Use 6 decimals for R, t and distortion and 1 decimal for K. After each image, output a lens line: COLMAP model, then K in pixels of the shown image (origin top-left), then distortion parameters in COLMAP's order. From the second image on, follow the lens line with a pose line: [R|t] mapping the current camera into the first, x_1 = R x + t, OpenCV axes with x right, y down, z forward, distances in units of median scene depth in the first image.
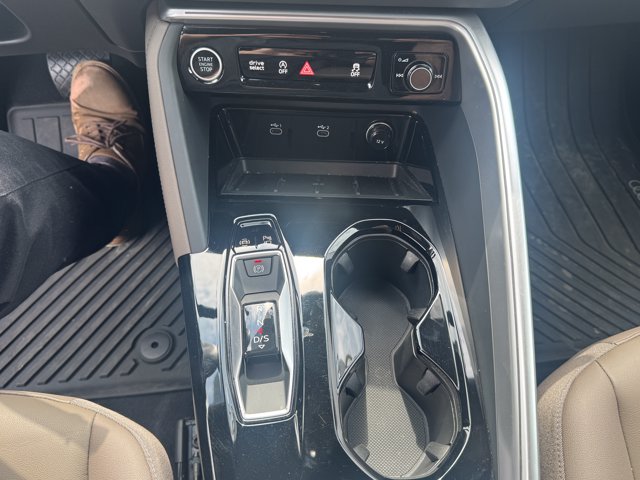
lens RADIAL K [[531.8, 0, 320.4], [0, 531.8, 235.5], [0, 0, 1]] dist [-0.008925, -0.005681]
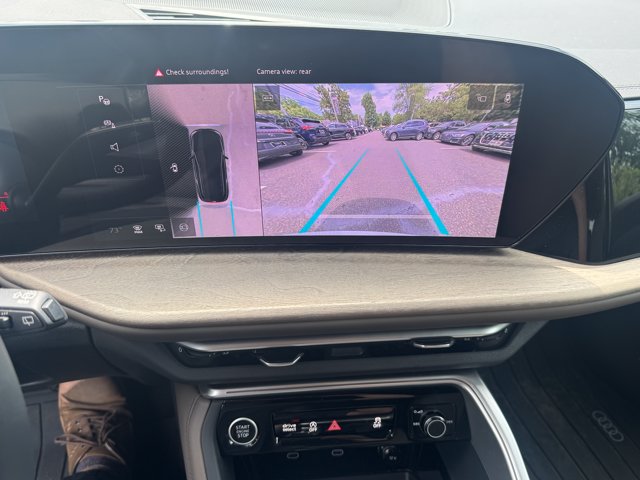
lens RADIAL K [[531.8, 0, 321.7], [0, 531.8, 241.1], [0, 0, 1]] dist [-0.008925, -0.005681]
pose [[0.989379, -0.070368, 0.127194, -0.089420], [0.105502, 0.949553, -0.295327, -0.190435], [-0.099996, 0.305610, 0.946892, -0.093805]]
